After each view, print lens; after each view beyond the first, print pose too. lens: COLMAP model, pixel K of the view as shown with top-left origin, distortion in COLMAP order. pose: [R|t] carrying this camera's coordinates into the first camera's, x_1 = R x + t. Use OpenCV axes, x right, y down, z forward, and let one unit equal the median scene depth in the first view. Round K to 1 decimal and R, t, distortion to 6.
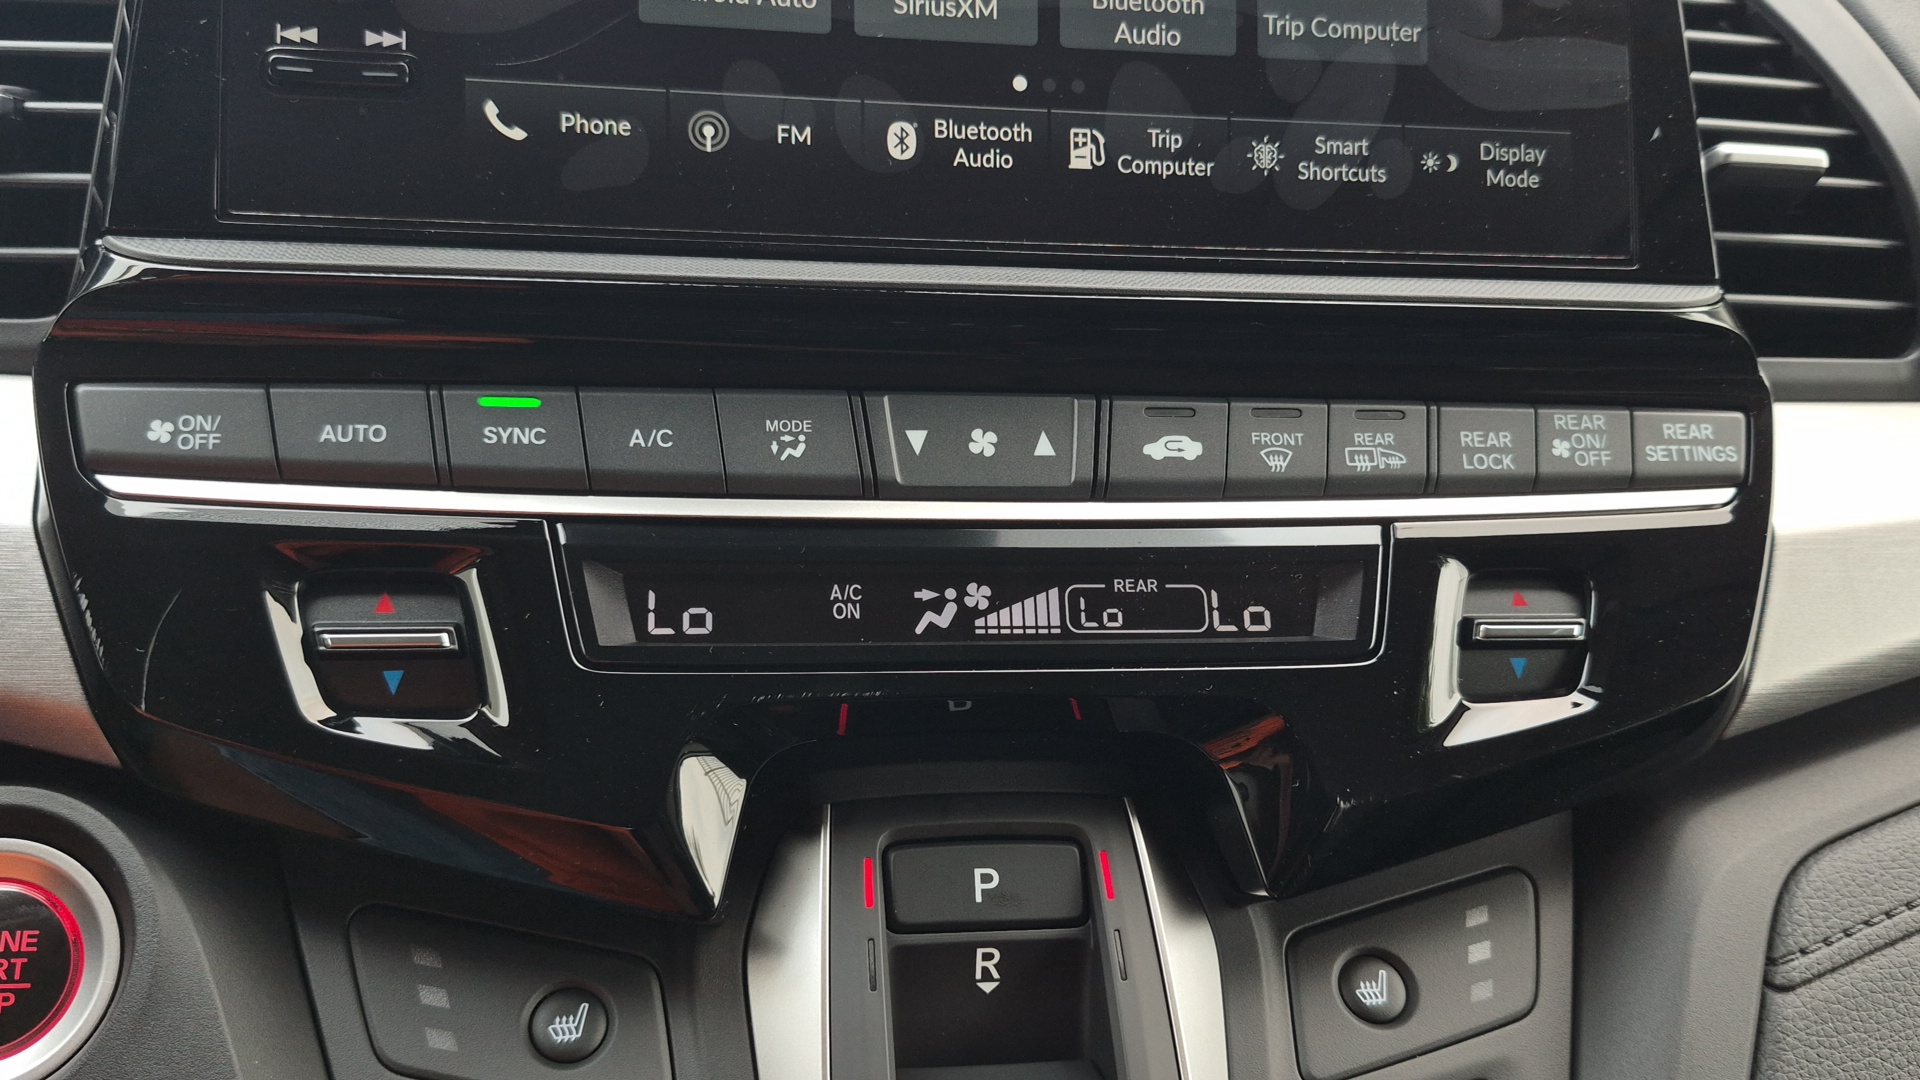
lens RADIAL K [[1755.3, 0, 960.0], [0, 1755.3, 540.0], [0, 0, 1]] dist [0.145555, -0.315372]
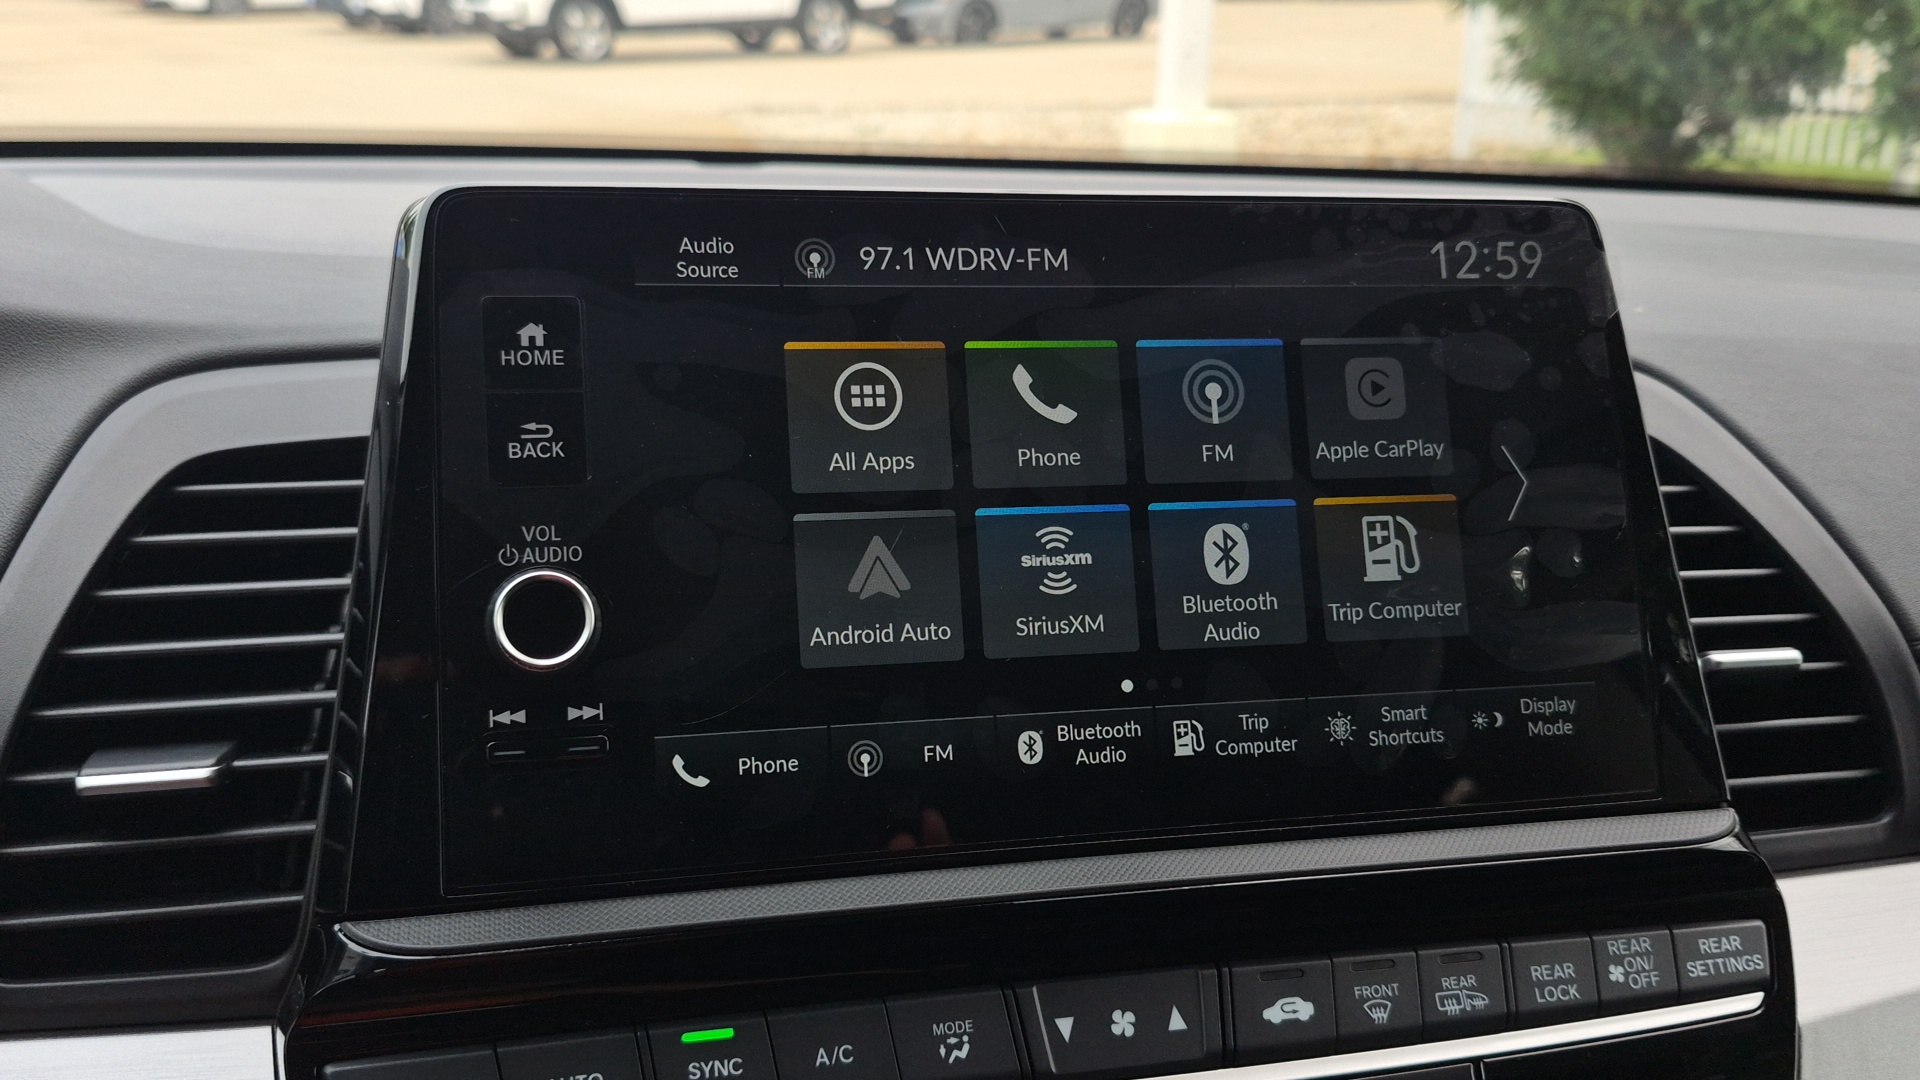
lens RADIAL K [[1755.3, 0, 960.0], [0, 1755.3, 540.0], [0, 0, 1]] dist [0.145555, -0.315372]
pose [[0.996504, -0.050881, 0.066258, -0.145234], [0.055494, 0.996019, -0.069754, -0.281191], [-0.062445, 0.073187, 0.995361, -0.129427]]
